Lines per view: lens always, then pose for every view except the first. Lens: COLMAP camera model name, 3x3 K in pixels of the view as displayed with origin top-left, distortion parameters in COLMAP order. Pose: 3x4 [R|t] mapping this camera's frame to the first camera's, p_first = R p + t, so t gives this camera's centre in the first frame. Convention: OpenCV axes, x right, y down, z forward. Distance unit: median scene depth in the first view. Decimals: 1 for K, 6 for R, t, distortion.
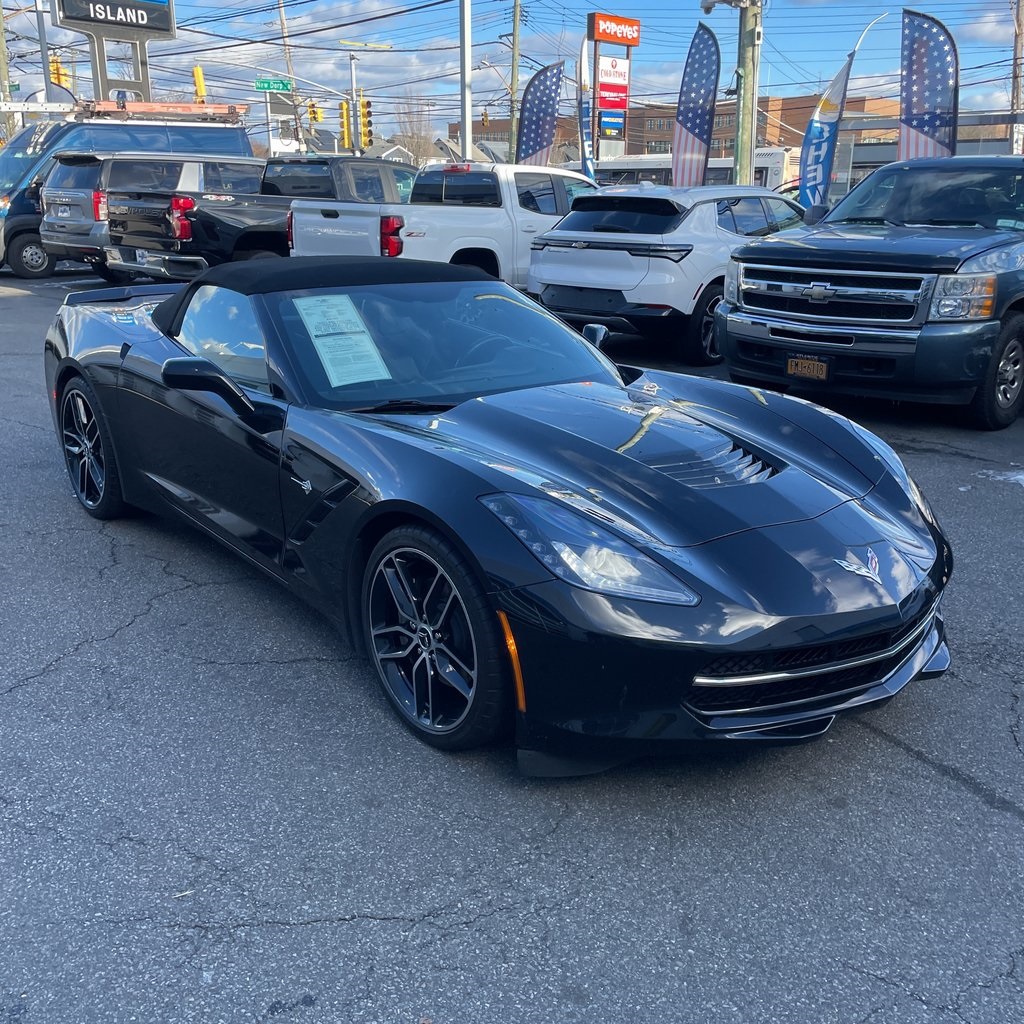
lens RADIAL K [[1026.9, 0, 530.8], [0, 1026.9, 509.9], [0, 0, 1]] dist [0.069884, -0.086116]
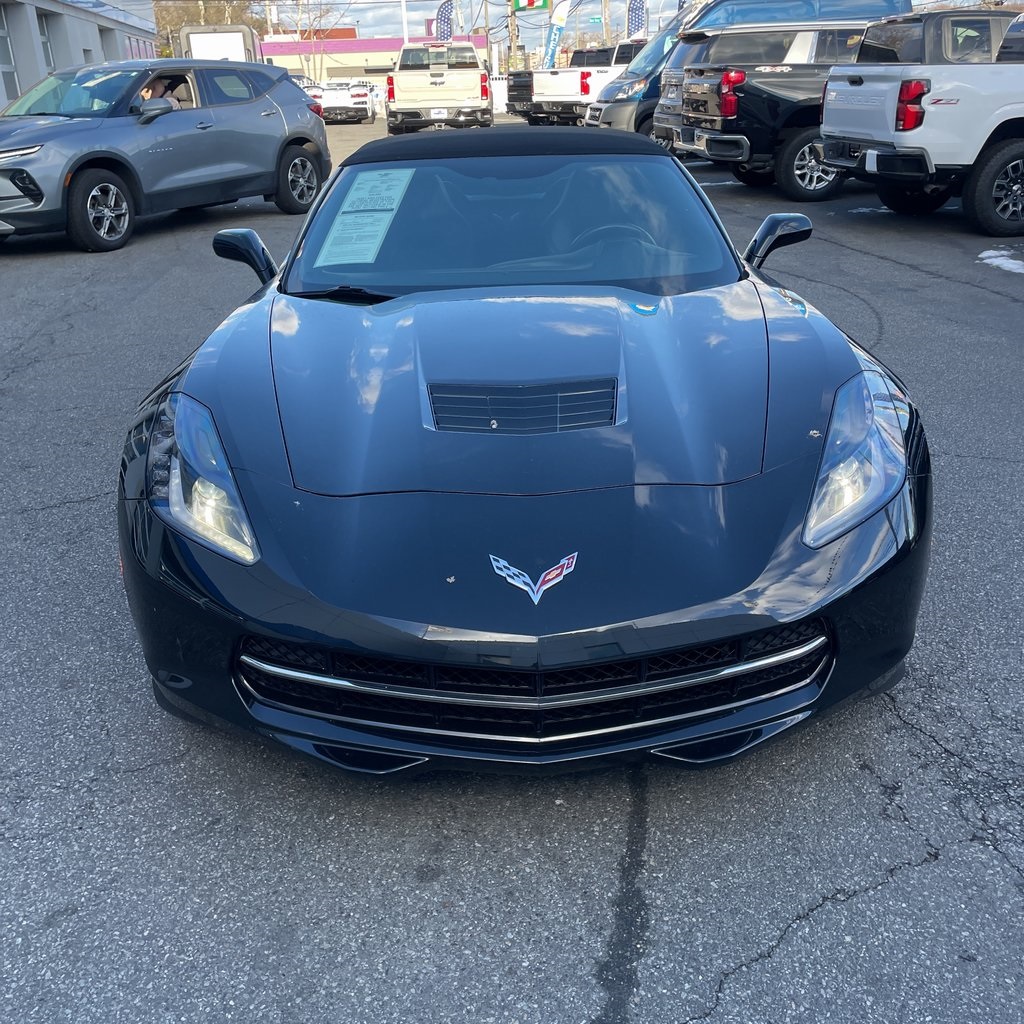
lens RADIAL K [[1026.9, 0, 530.8], [0, 1026.9, 509.9], [0, 0, 1]] dist [0.069884, -0.086116]
pose [[0.775633, 0.203677, -0.597419, 0.200467], [-0.140668, 0.978480, 0.150962, -0.025224], [0.615310, -0.033054, 0.787592, 0.127358]]
